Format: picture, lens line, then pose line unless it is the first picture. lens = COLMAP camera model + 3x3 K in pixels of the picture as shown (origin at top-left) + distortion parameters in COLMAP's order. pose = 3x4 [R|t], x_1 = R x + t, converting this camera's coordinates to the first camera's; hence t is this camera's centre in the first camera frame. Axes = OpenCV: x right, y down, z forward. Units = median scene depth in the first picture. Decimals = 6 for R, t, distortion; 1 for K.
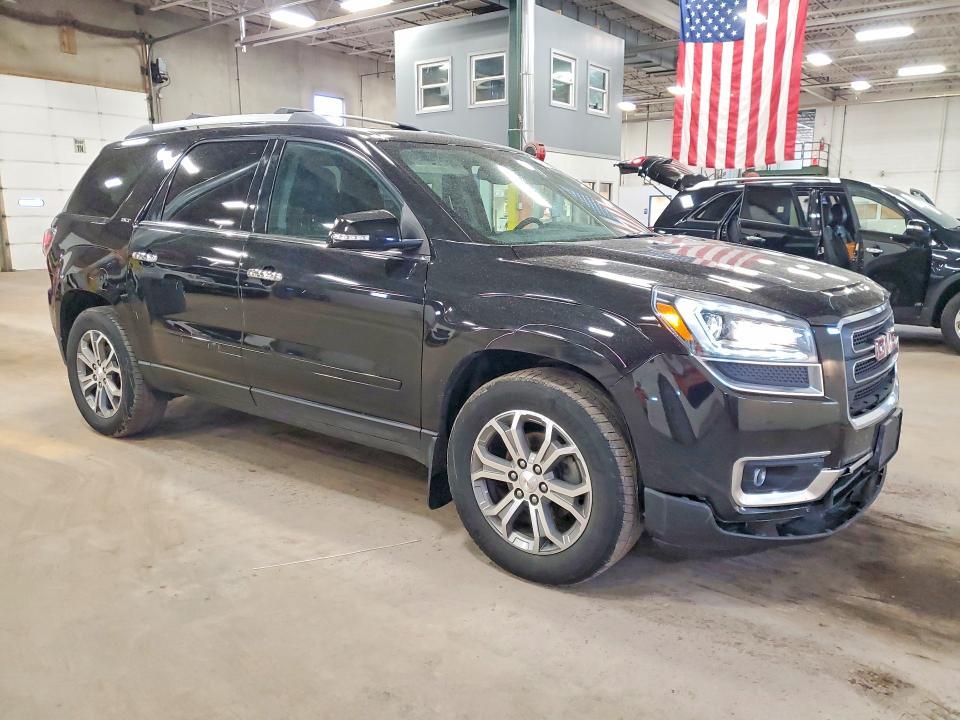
lens RADIAL K [[744.5, 0, 479.9], [0, 744.5, 360.4], [0, 0, 1]] dist [0.027623, -0.037771]
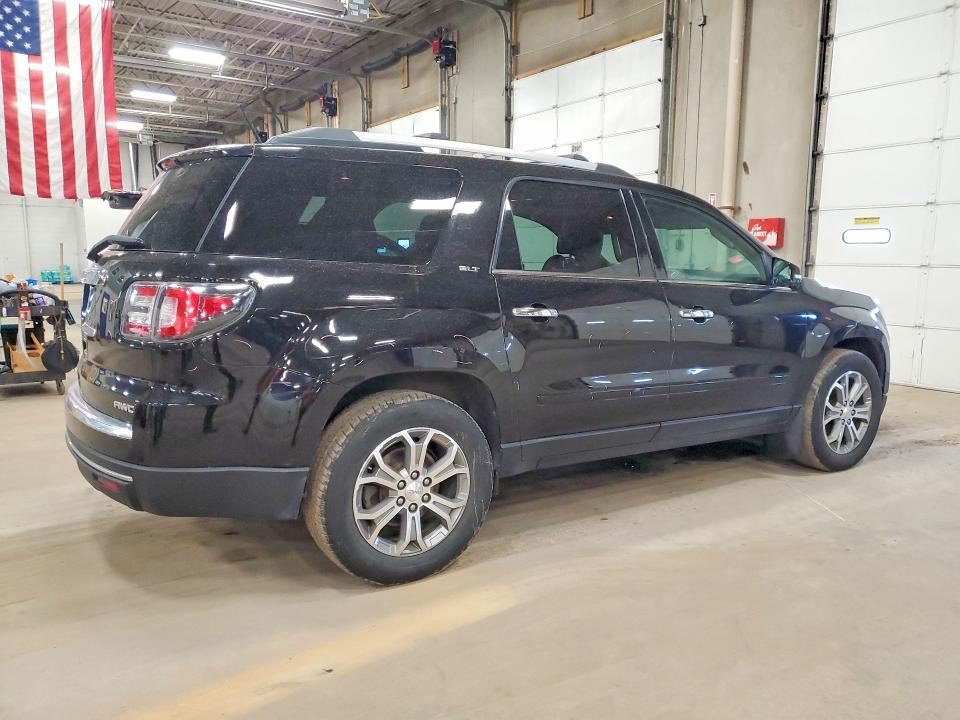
lens RADIAL K [[744.5, 0, 511.1], [0, 744.5, 366.1], [0, 0, 1]] dist [0.027623, -0.037771]
pose [[0.325679, -0.133544, 0.936002, -1.379079], [0.167148, 0.982514, 0.082021, -0.166974], [-0.930588, 0.129739, 0.342306, 0.846113]]
